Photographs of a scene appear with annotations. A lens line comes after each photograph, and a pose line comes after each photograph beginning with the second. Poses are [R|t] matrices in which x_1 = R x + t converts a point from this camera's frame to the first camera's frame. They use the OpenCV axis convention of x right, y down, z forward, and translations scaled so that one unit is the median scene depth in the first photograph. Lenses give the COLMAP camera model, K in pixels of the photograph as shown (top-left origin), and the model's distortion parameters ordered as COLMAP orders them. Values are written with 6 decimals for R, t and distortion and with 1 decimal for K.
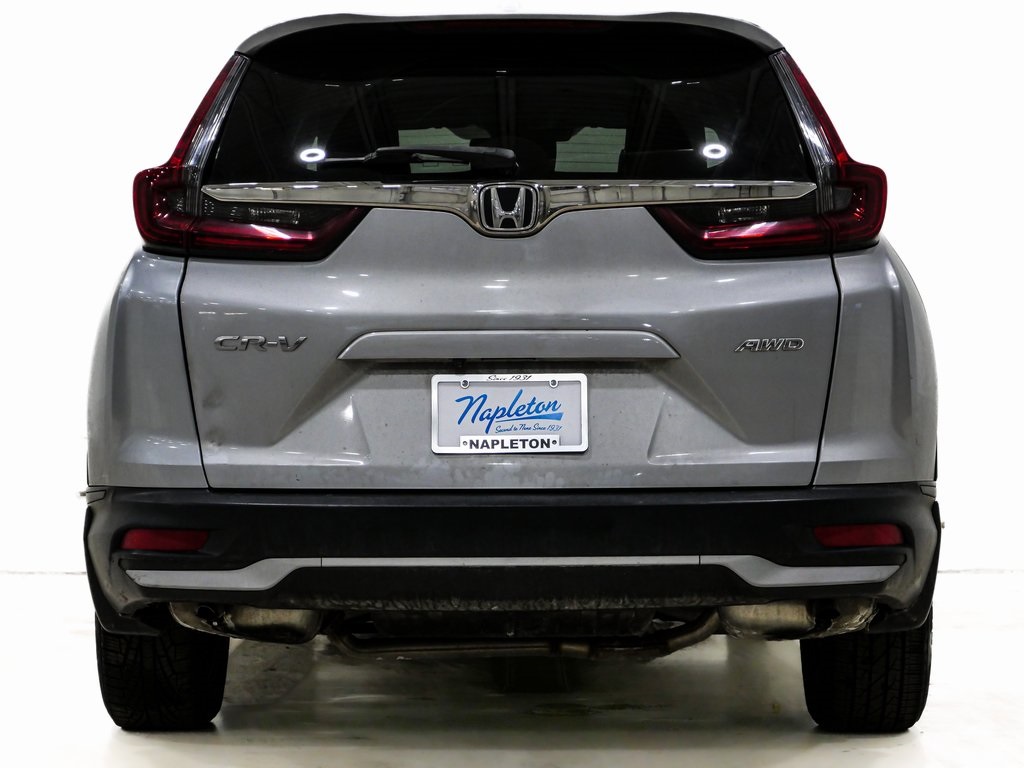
lens RADIAL K [[3018.4, 0, 510.6], [0, 3018.4, 382.9], [0, 0, 1]] dist [0.063989, 0.000000]
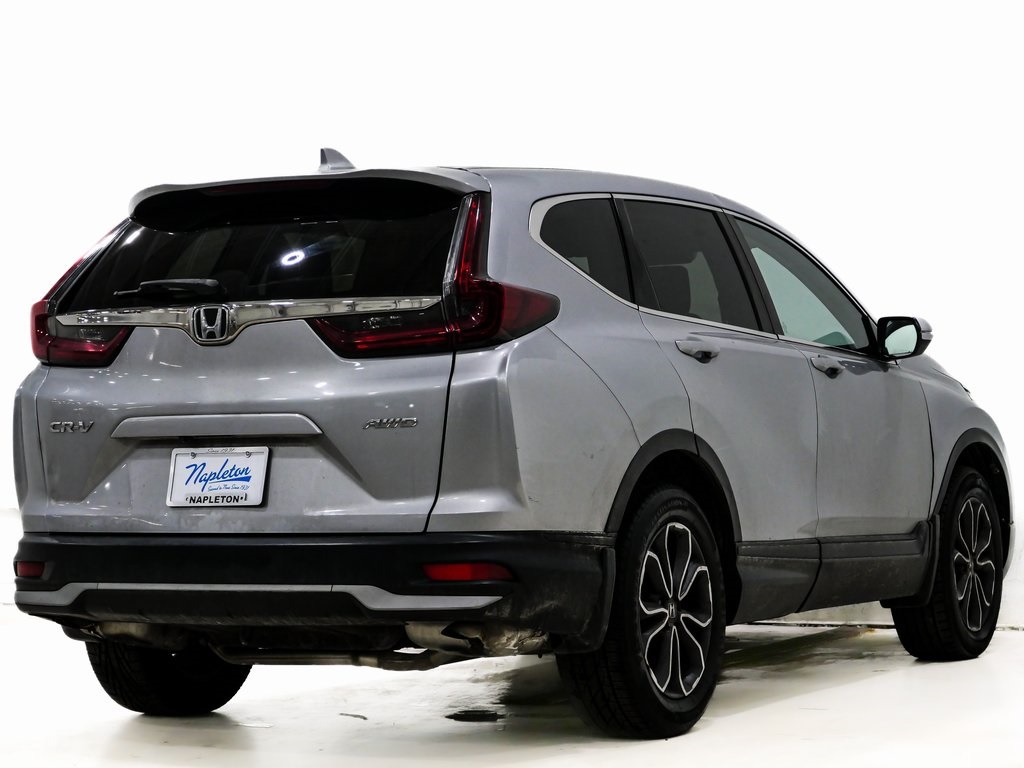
lens RADIAL K [[2705.9, 0, 512.6], [0, 2705.9, 382.9], [0, 0, 1]] dist [-0.043978, 0.000000]
pose [[0.886596, -0.020434, -0.462093, 0.669992], [0.002979, 0.999255, -0.038471, 0.015037], [0.462535, 0.032732, 0.885996, -0.003449]]
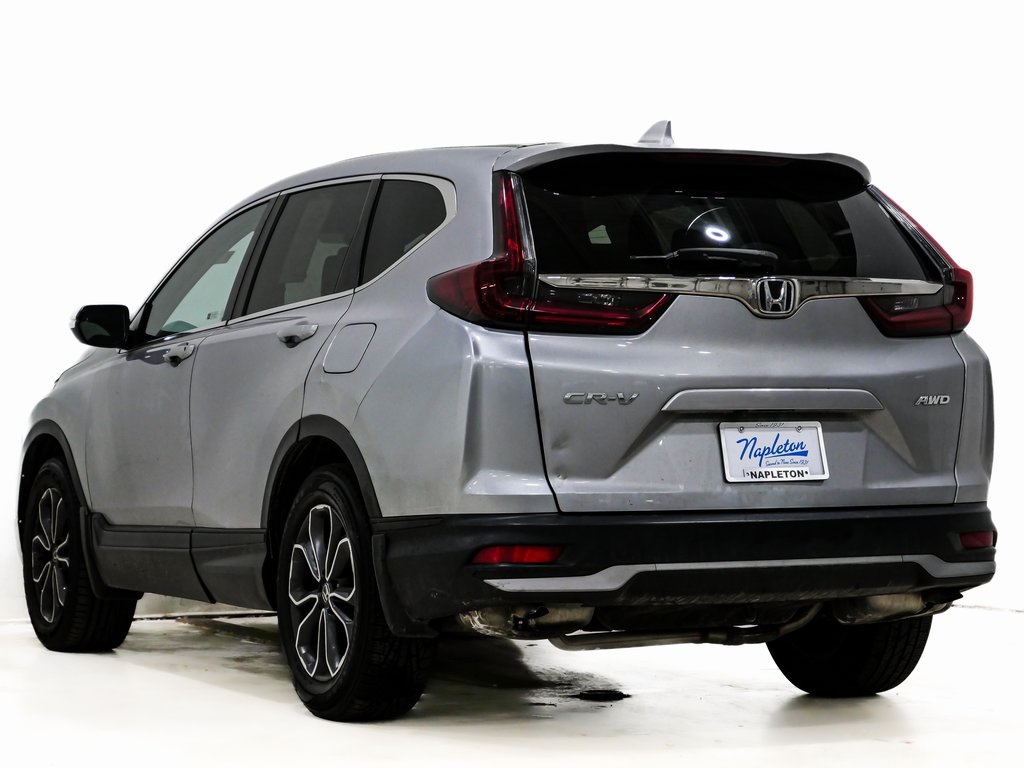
lens RADIAL K [[2747.8, 0, 512.0], [0, 2747.8, 386.2], [0, 0, 1]] dist [-0.017871, 0.000000]
pose [[0.900173, 0.004758, 0.435506, -0.627154], [0.011778, 0.999309, -0.035261, 0.022606], [-0.435373, 0.036870, 0.899495, -0.033744]]
